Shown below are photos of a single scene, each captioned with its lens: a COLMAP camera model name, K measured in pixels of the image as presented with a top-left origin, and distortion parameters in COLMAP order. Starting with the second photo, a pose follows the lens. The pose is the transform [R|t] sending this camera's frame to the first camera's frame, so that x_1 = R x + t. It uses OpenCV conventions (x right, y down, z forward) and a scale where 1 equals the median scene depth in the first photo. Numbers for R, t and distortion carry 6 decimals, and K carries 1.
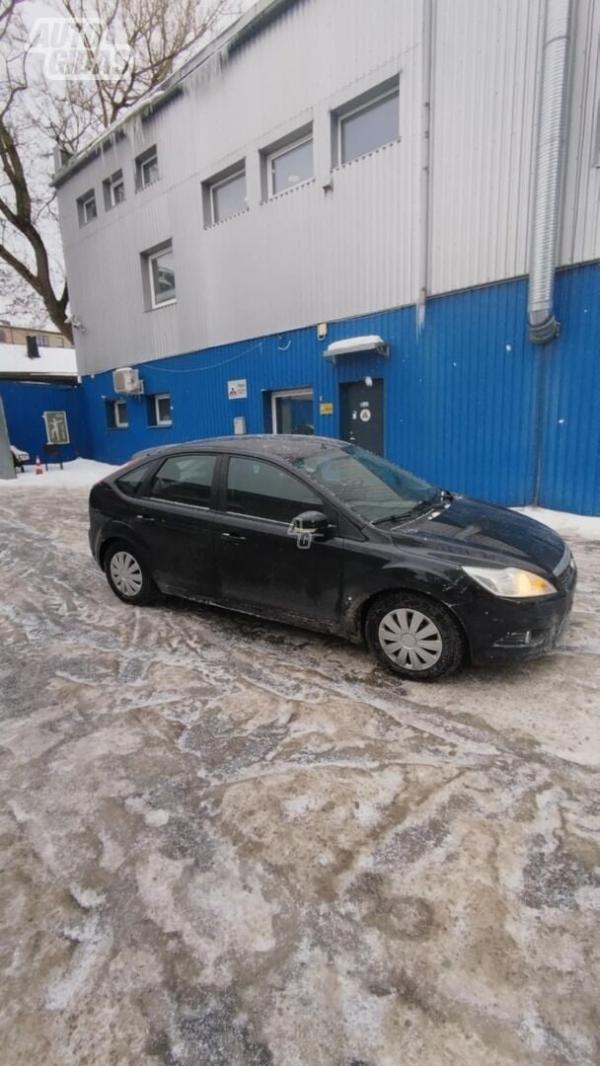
lens RADIAL K [[485.7, 0, 294.6], [0, 485.7, 532.4], [0, 0, 1]] dist [0.006865, 0.001086]
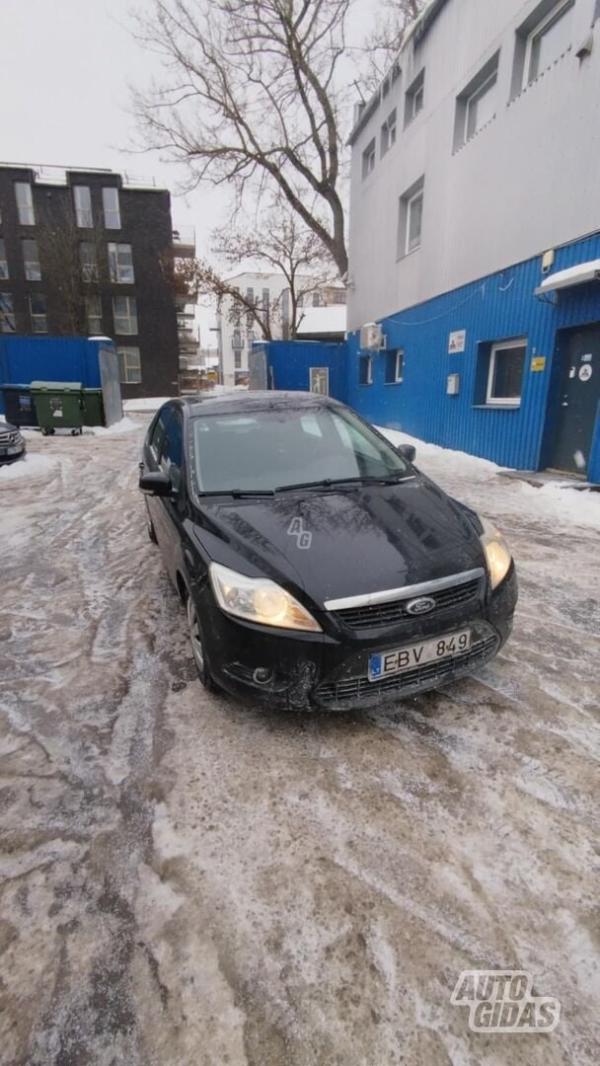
lens RADIAL K [[485.7, 0, 294.6], [0, 485.7, 532.4], [0, 0, 1]] dist [0.006865, 0.001086]
pose [[0.796590, 0.197252, -0.571434, 0.287186], [-0.150675, 0.980220, 0.128316, -0.032129], [0.585441, -0.016114, 0.810555, 0.139974]]
